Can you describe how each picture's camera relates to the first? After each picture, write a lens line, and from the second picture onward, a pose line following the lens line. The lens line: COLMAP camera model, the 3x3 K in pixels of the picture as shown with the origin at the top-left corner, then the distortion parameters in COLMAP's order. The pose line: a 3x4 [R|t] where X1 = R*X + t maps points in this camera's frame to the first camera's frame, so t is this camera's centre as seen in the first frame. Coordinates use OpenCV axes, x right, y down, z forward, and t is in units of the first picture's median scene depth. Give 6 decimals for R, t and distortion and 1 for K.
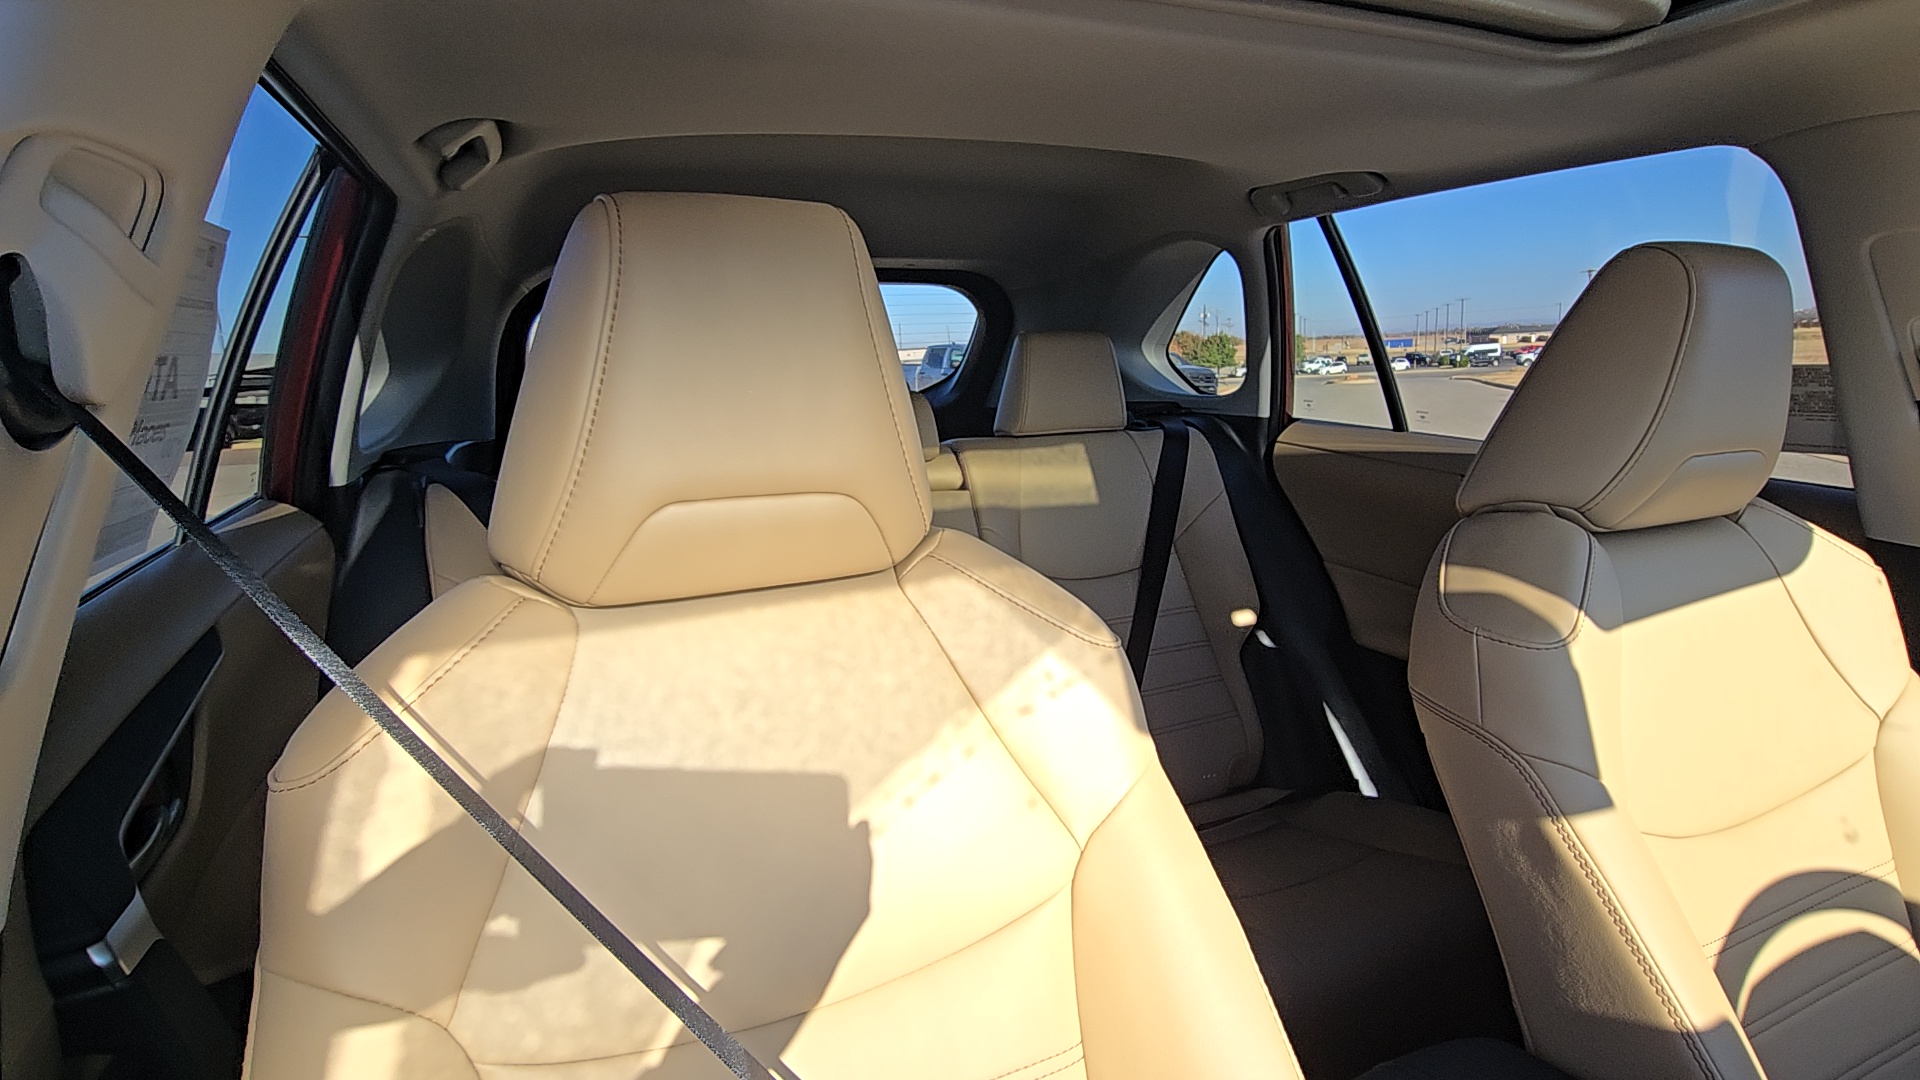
lens RADIAL K [[989.8, 0, 970.9], [0, 989.8, 542.4], [0, 0, 1]] dist [0.003833, 0.000334]
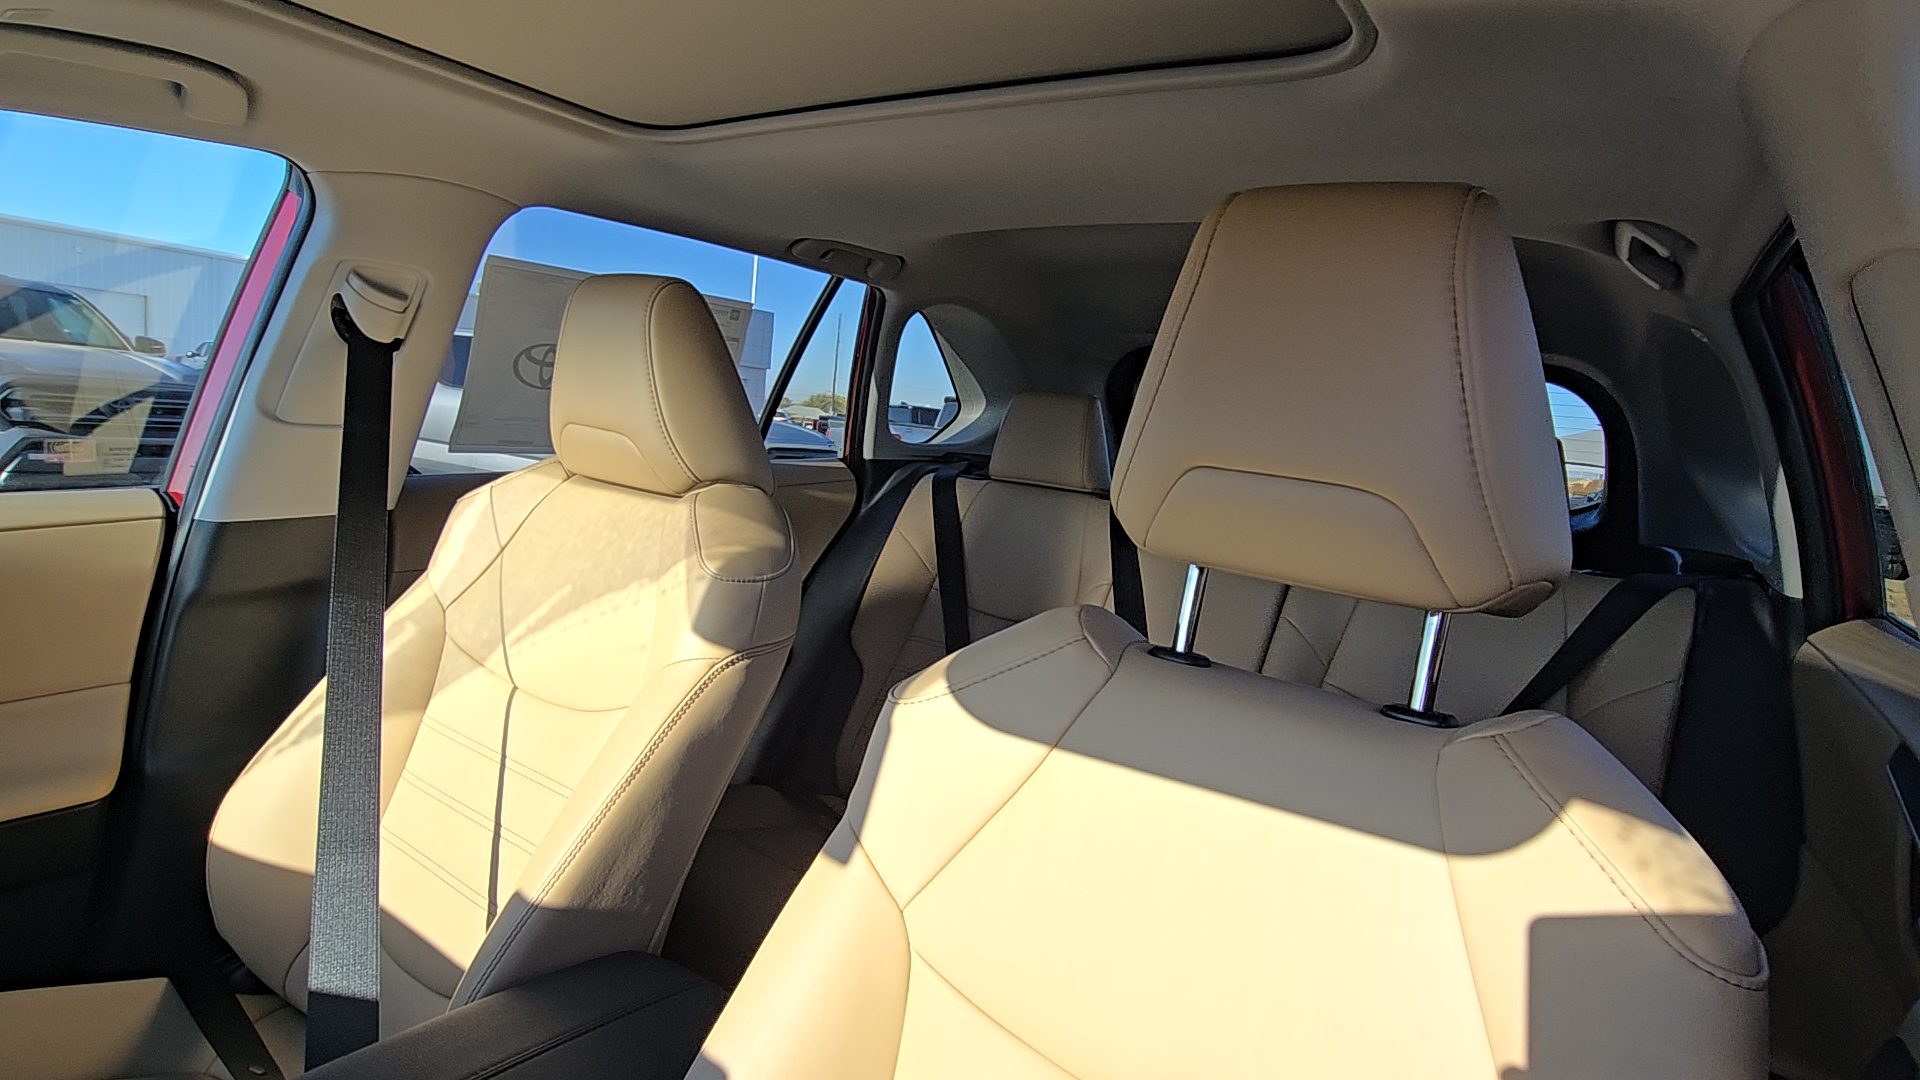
lens RADIAL K [[989.8, 0, 970.9], [0, 989.8, 542.4], [0, 0, 1]] dist [0.003833, 0.000334]
pose [[0.506444, 0.206583, -0.837161, 1.641417], [-0.285057, 0.956401, 0.063561, -0.145293], [0.813792, 0.206448, 0.543252, 0.547668]]
